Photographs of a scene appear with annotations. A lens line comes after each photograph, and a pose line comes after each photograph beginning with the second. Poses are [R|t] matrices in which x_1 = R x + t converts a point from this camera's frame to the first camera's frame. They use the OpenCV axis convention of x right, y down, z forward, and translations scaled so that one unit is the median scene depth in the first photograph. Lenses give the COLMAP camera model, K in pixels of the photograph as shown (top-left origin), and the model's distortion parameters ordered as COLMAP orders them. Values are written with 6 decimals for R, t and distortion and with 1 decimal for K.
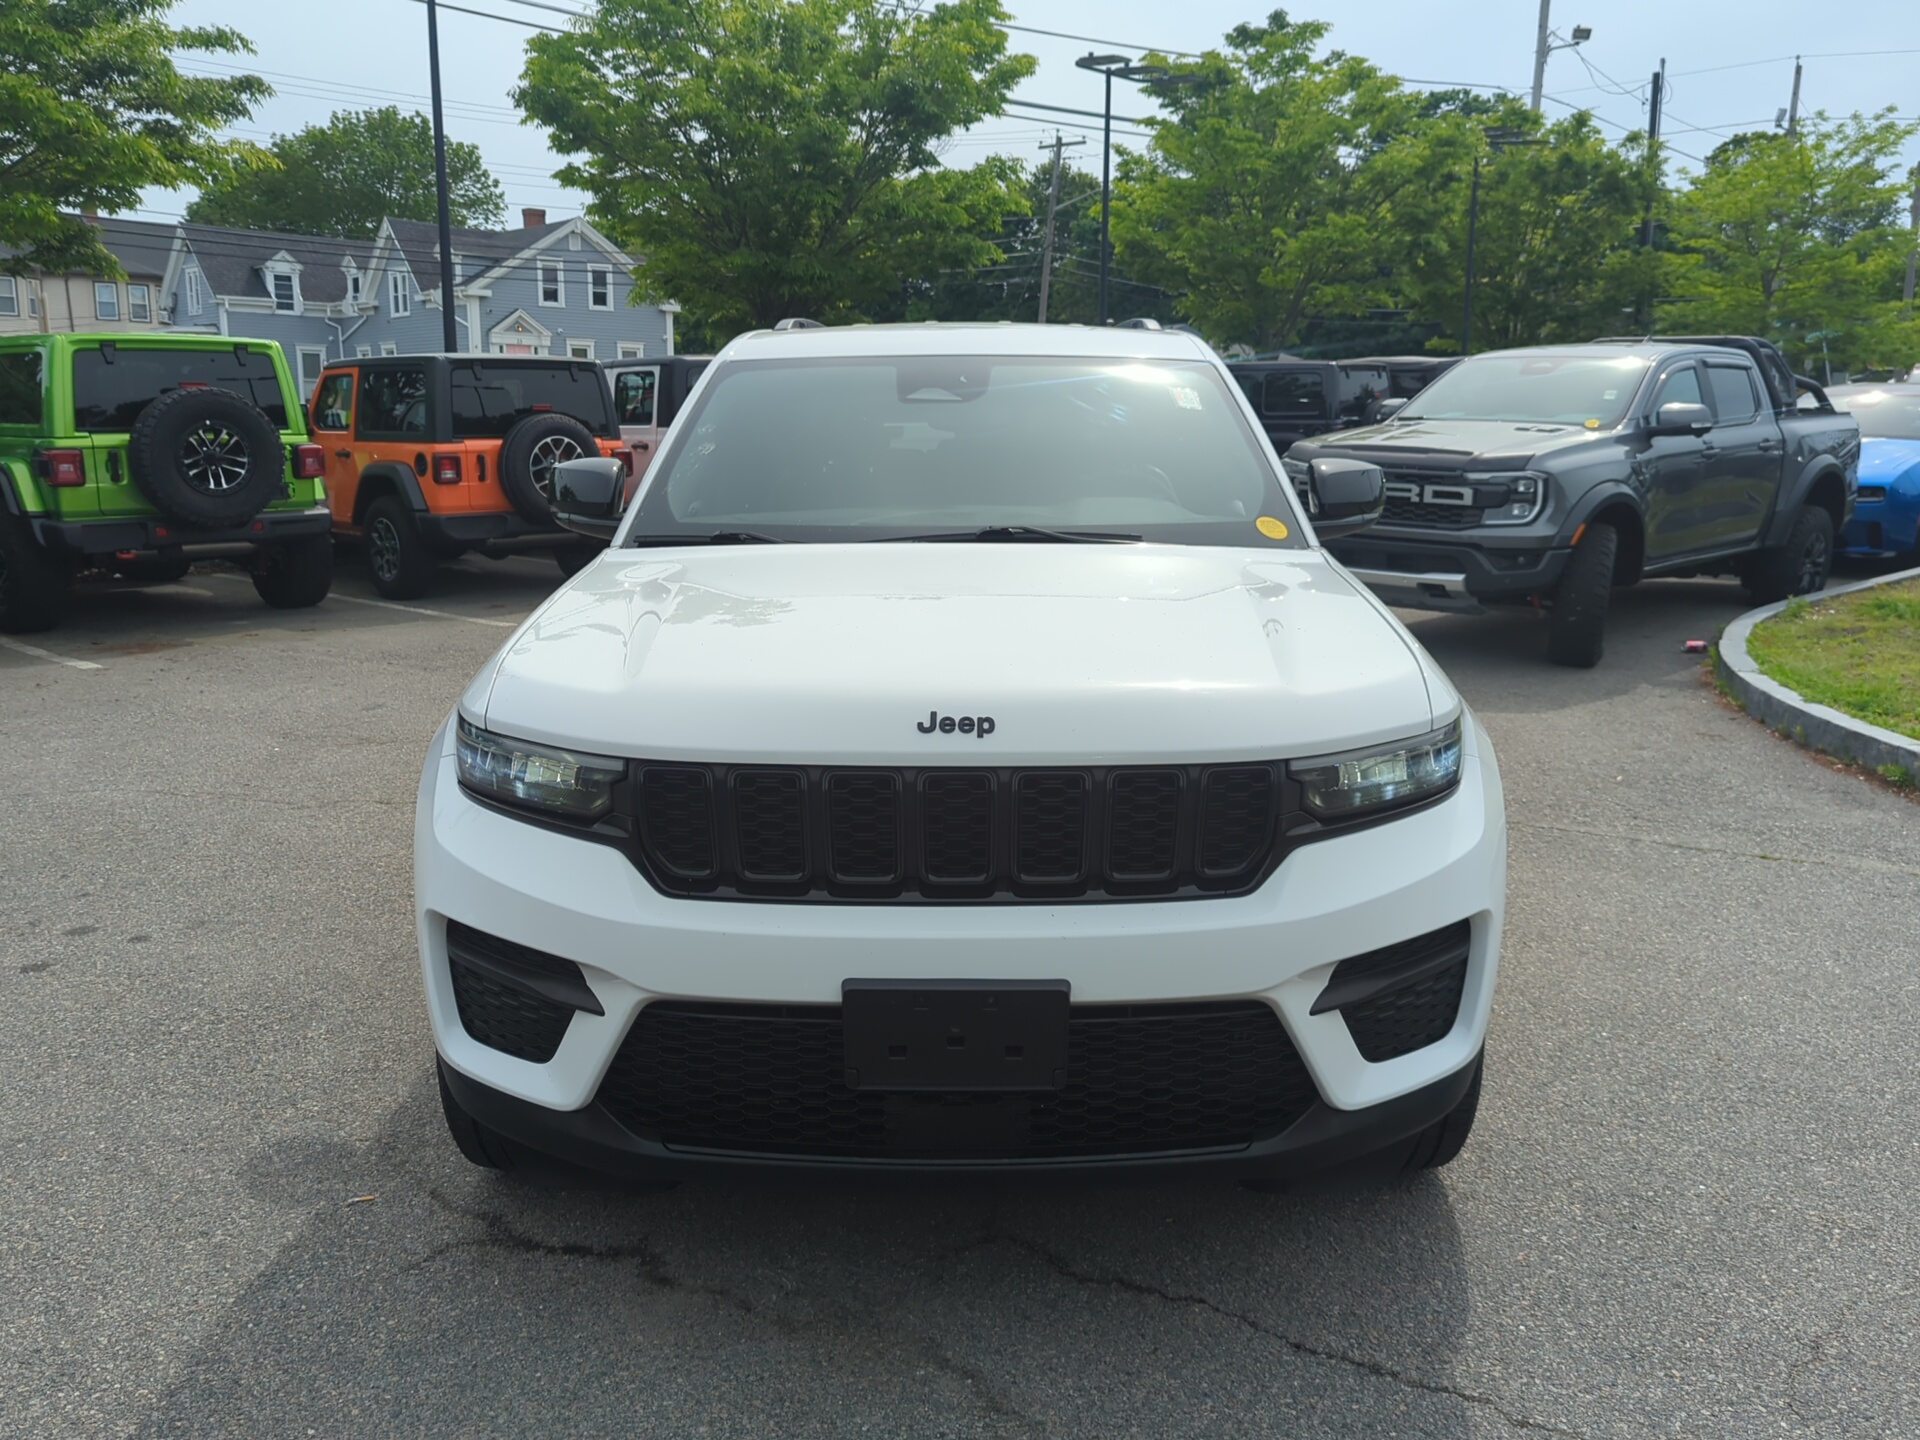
lens RADIAL K [[1559.0, 0, 981.3], [0, 1559.0, 726.6], [0, 0, 1]] dist [0.057062, -0.050747]
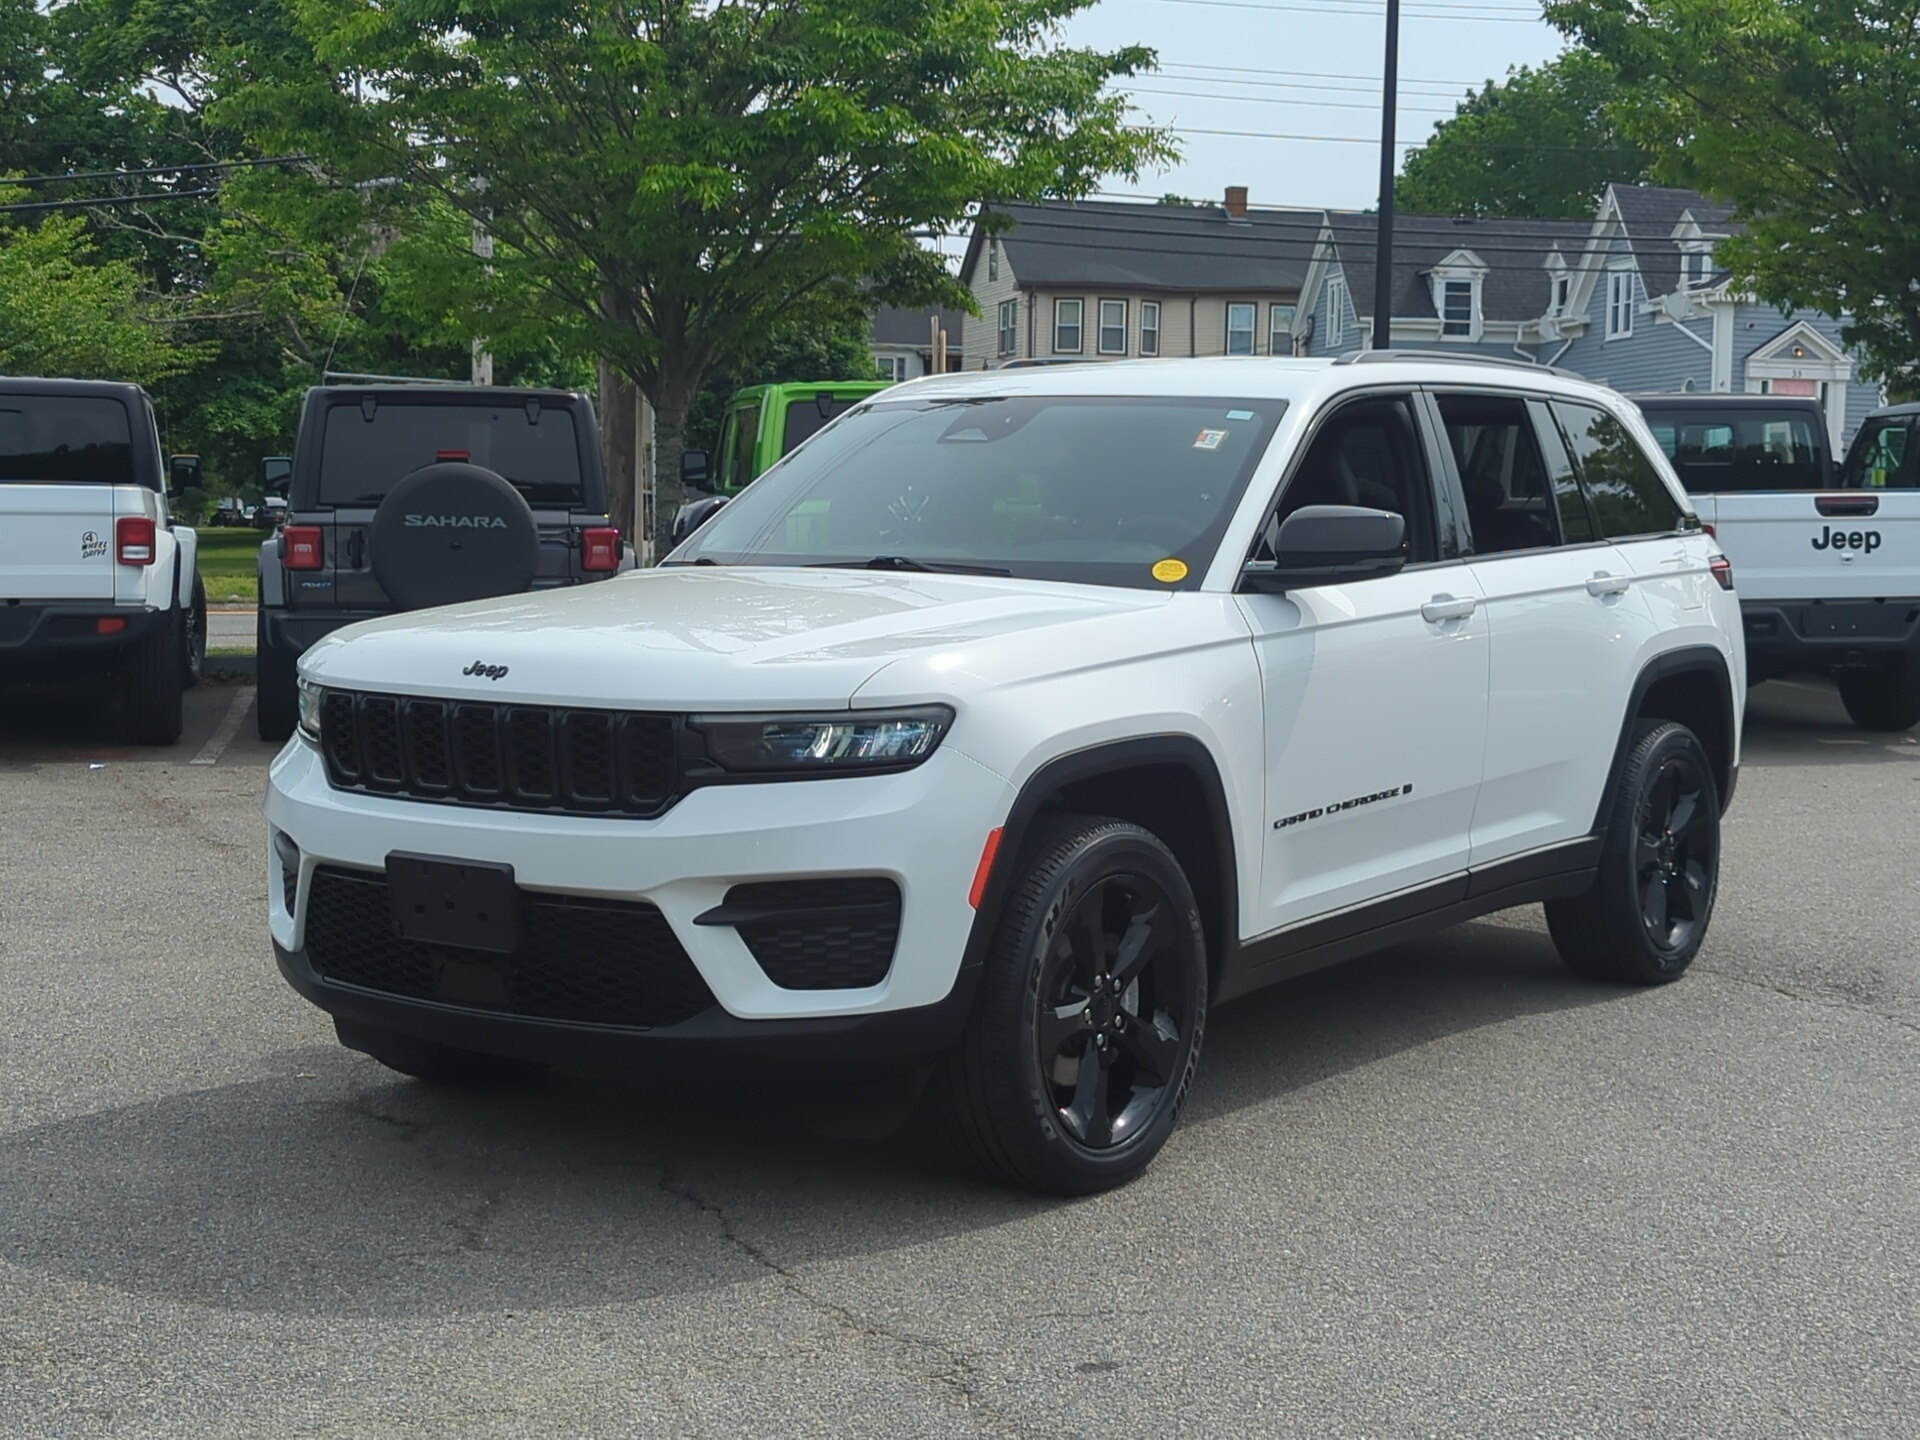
lens RADIAL K [[2844.9, 0, 969.1], [0, 2844.9, 726.7], [0, 0, 1]] dist [0.049087, 0.000000]
pose [[0.811389, 0.054556, -0.581954, 0.186302], [-0.122281, 0.989447, -0.077733, 0.019889], [0.571572, 0.134233, 0.809498, -0.077869]]
